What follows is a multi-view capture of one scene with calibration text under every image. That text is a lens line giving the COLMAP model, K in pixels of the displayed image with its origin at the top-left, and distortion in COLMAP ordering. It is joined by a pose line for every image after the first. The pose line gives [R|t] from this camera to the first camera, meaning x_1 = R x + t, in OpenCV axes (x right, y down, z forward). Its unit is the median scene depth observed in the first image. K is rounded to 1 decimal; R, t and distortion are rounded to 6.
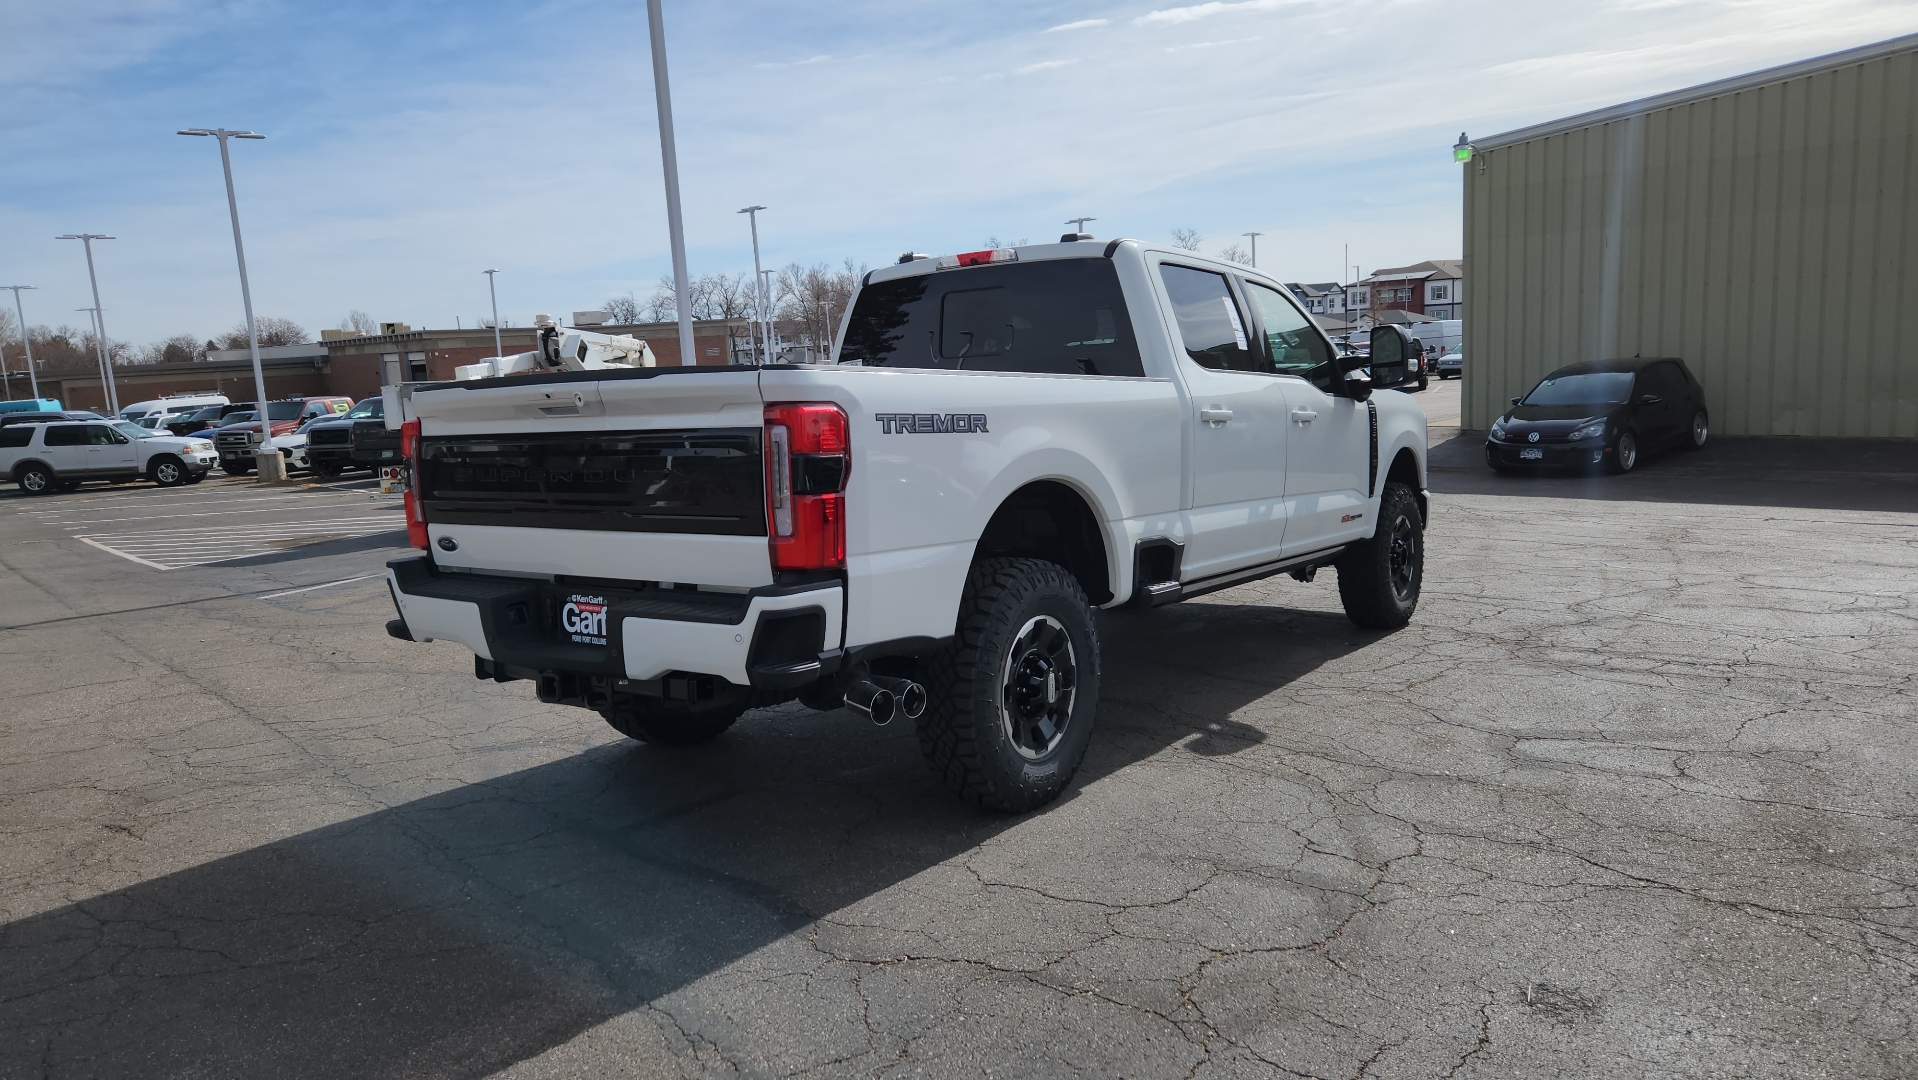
lens RADIAL K [[1327.0, 0, 940.4], [0, 1327.0, 534.2], [0, 0, 1]] dist [0.085642, -0.072832]
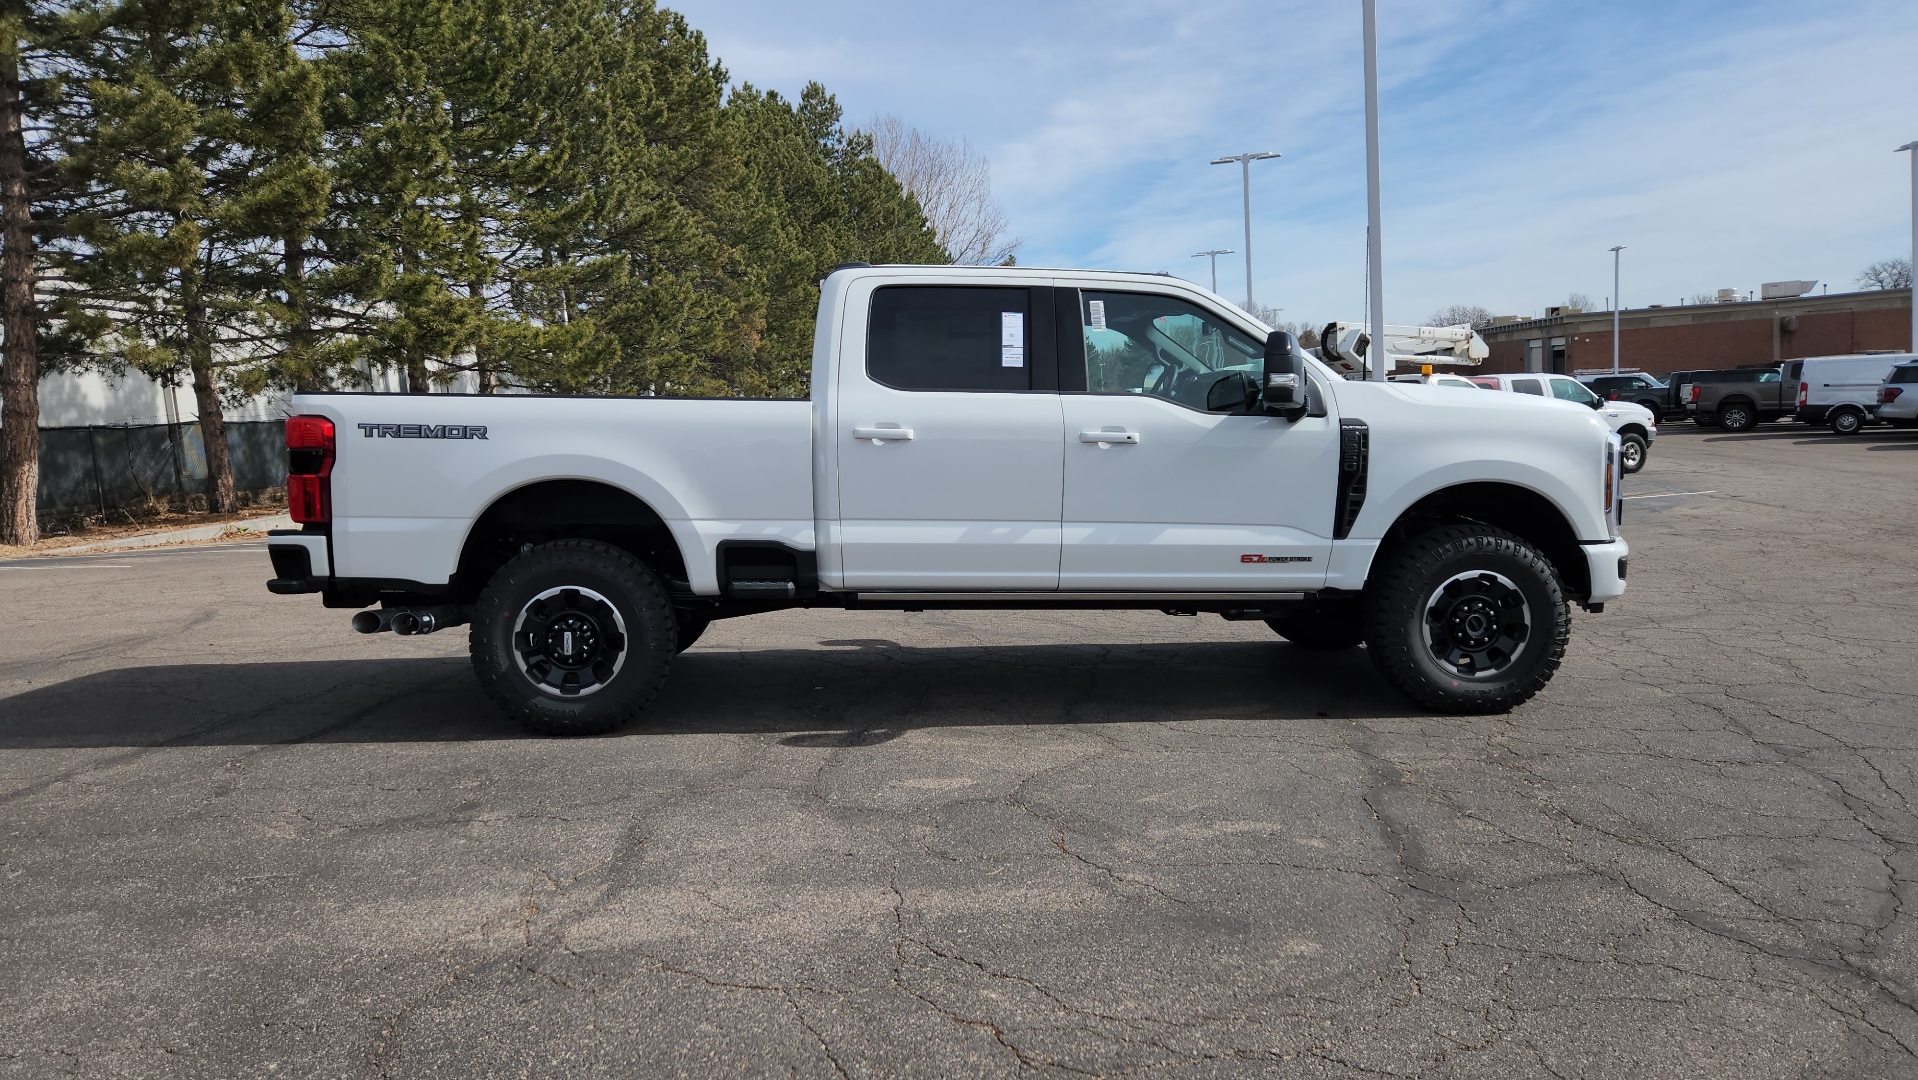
lens RADIAL K [[1330.6, 0, 920.8], [0, 1330.6, 548.6], [0, 0, 1]] dist [0.082159, -0.072932]
pose [[0.619892, 0.101189, -0.778135, 1.038286], [-0.083569, 0.994524, 0.062754, -0.067061], [0.780224, 0.026127, 0.624954, 0.375801]]
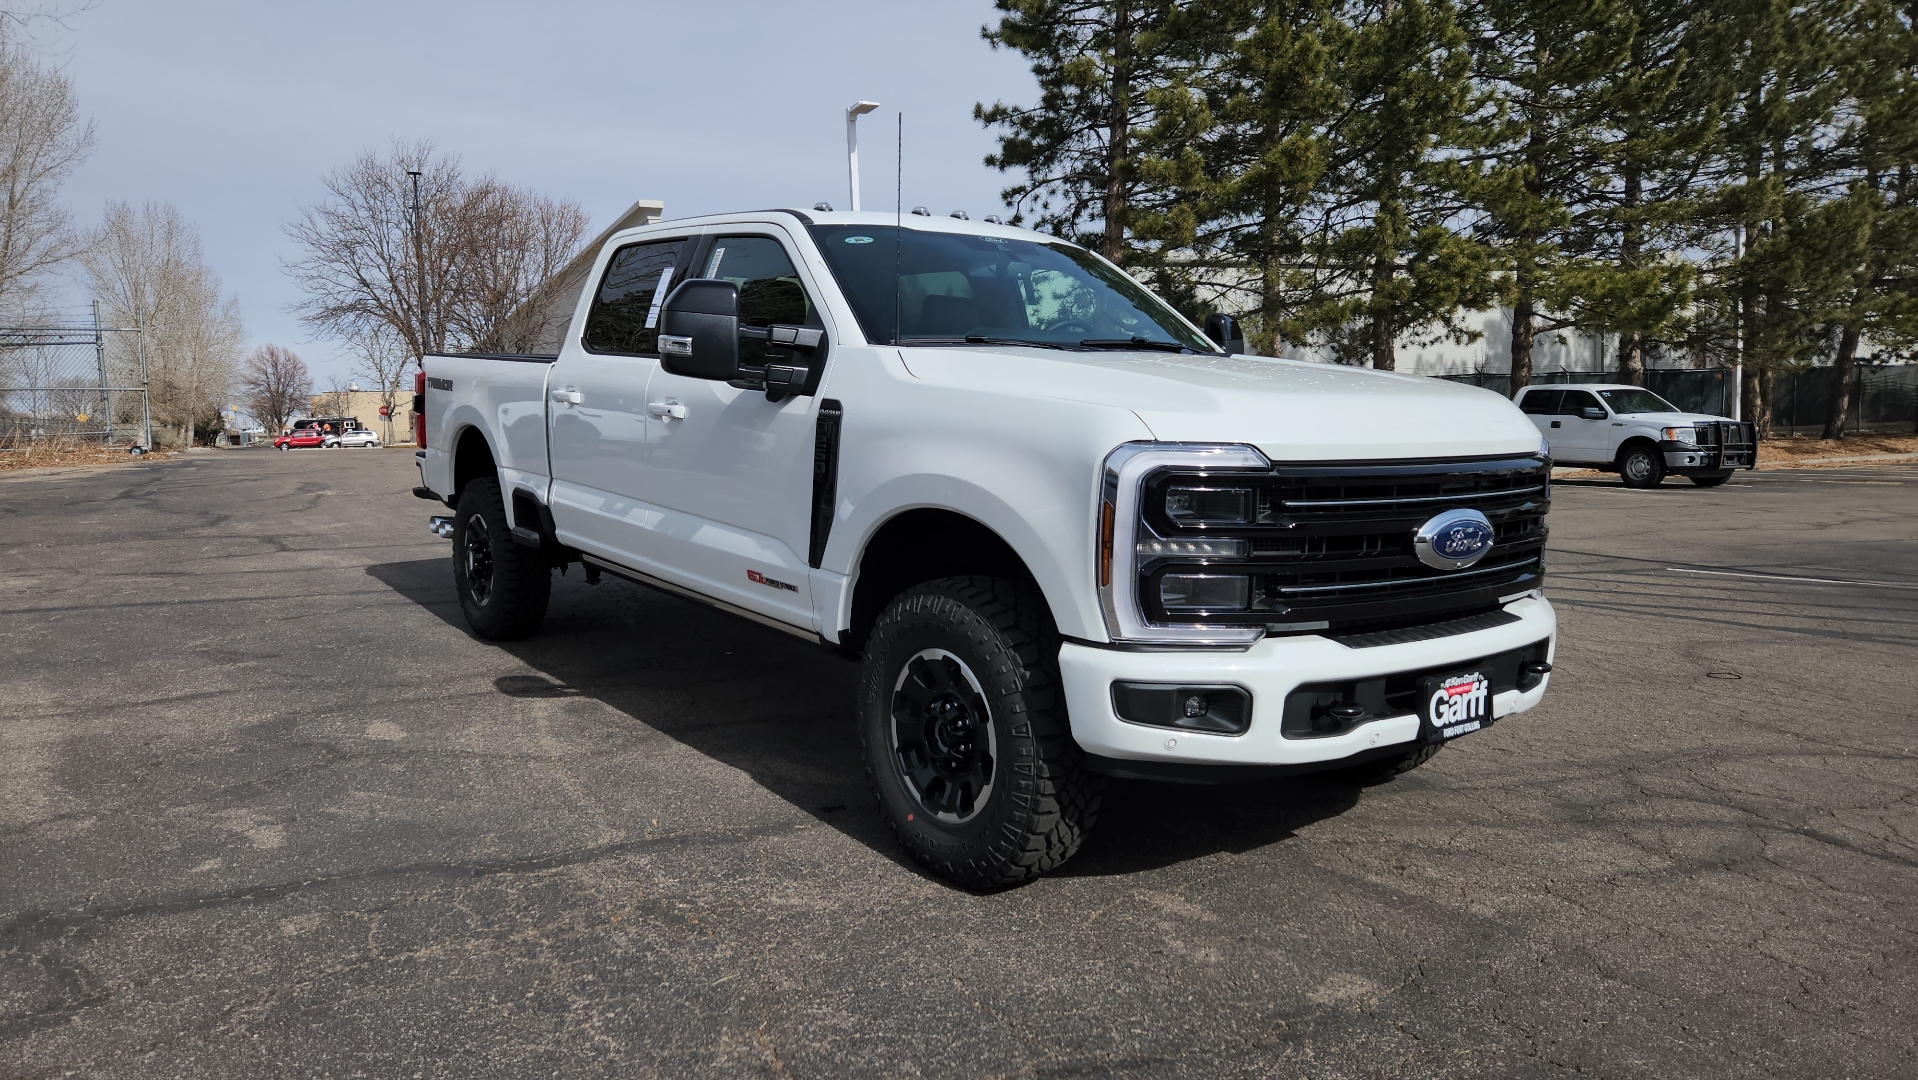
lens RADIAL K [[1284.5, 0, 880.8], [0, 1284.5, 548.4], [0, 0, 1]] dist [0.081070, -0.058103]
pose [[-0.324700, 0.153820, -0.933225, 1.082334], [-0.092976, 0.976717, 0.193338, -0.190539], [0.941236, 0.149545, -0.302839, 1.552286]]
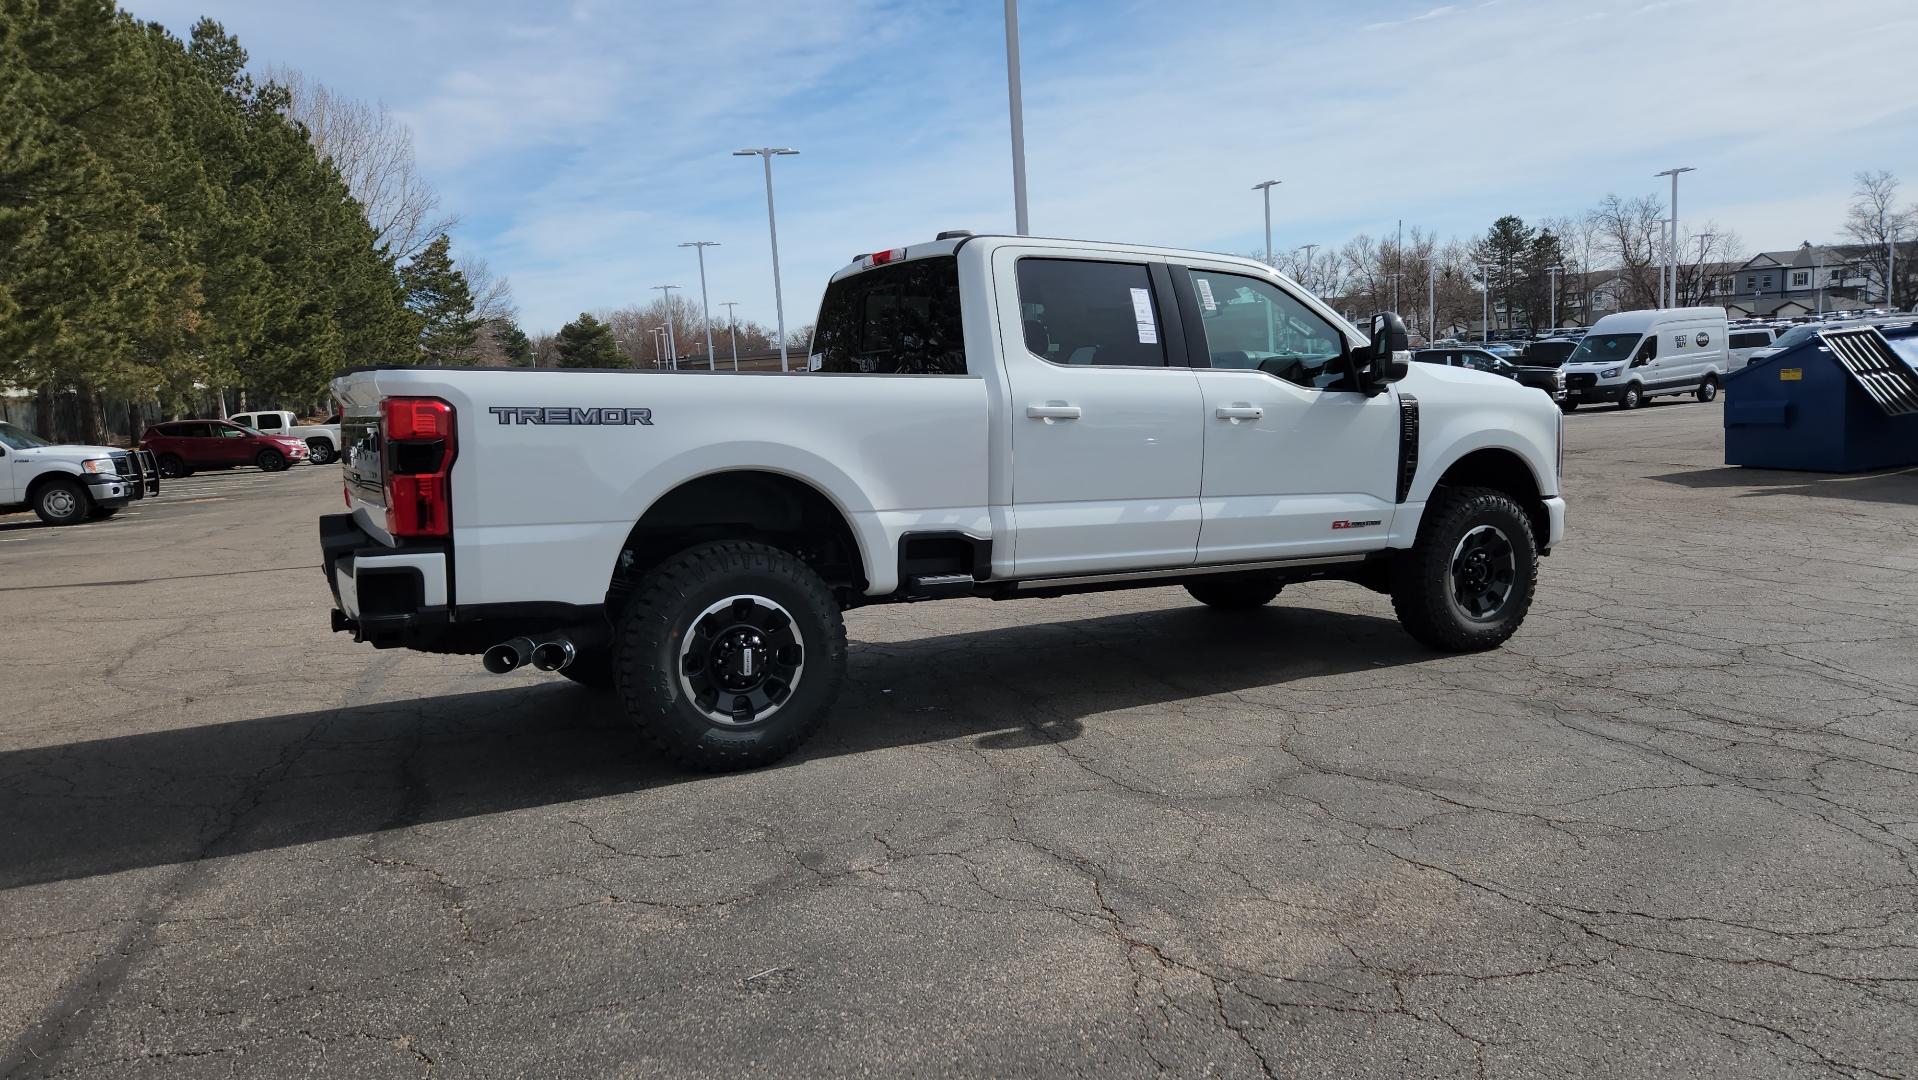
lens RADIAL K [[1329.9, 0, 952.9], [0, 1329.9, 541.6], [0, 0, 1]] dist [0.081700, -0.067395]
pose [[0.905253, 0.057261, -0.420997, 0.558655], [-0.048241, 0.998321, 0.032054, -0.020583], [0.422126, -0.008708, 0.906495, 0.069759]]
